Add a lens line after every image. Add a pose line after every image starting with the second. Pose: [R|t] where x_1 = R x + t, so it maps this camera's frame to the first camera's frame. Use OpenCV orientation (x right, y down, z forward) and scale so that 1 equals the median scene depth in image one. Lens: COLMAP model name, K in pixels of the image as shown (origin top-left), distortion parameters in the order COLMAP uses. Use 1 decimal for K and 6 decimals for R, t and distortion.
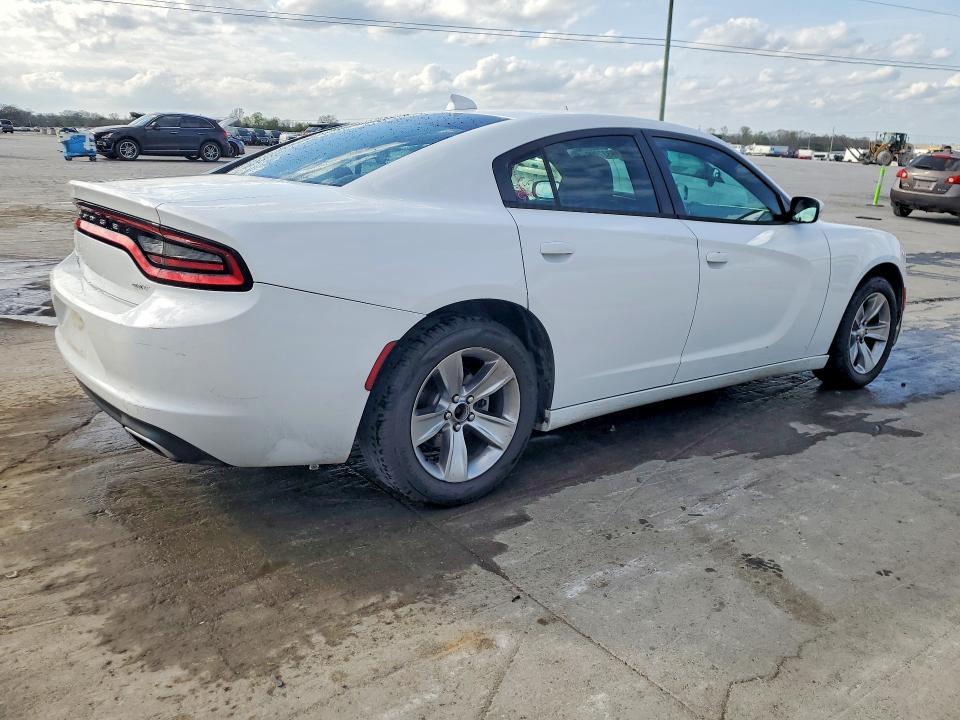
lens RADIAL K [[754.6, 0, 482.1], [0, 754.6, 346.5], [0, 0, 1]] dist [0.001736, 0.041125]
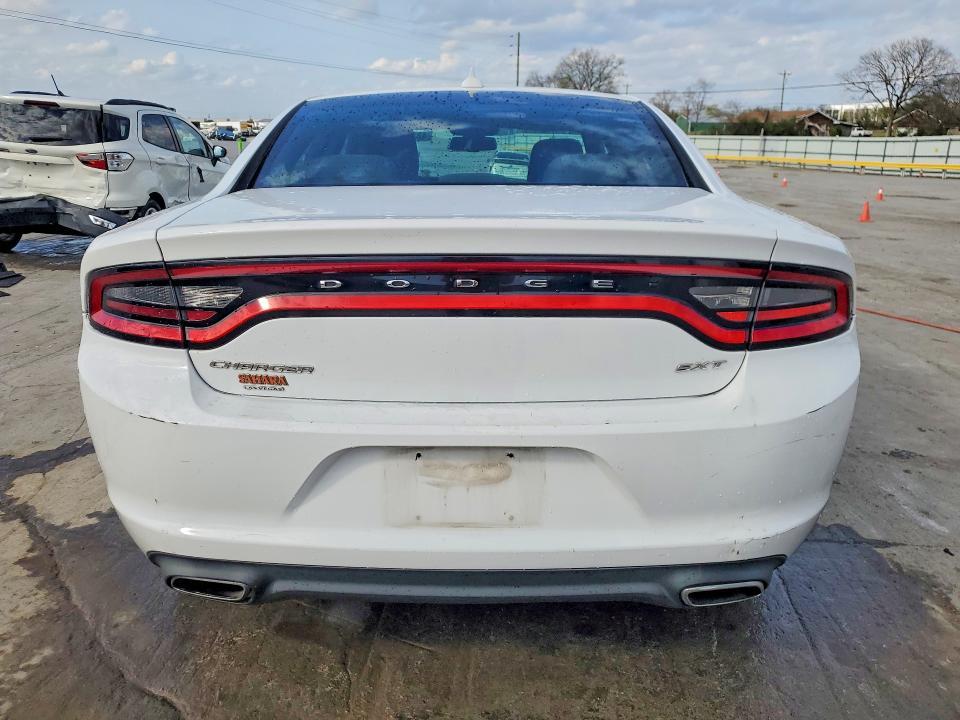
lens RADIAL K [[754.6, 0, 482.1], [0, 754.6, 346.5], [0, 0, 1]] dist [0.001736, 0.041125]
pose [[0.622638, -0.237723, 0.745526, -1.048938], [0.214478, 0.968097, 0.129569, -0.219785], [-0.752543, 0.079225, 0.653761, 0.729060]]
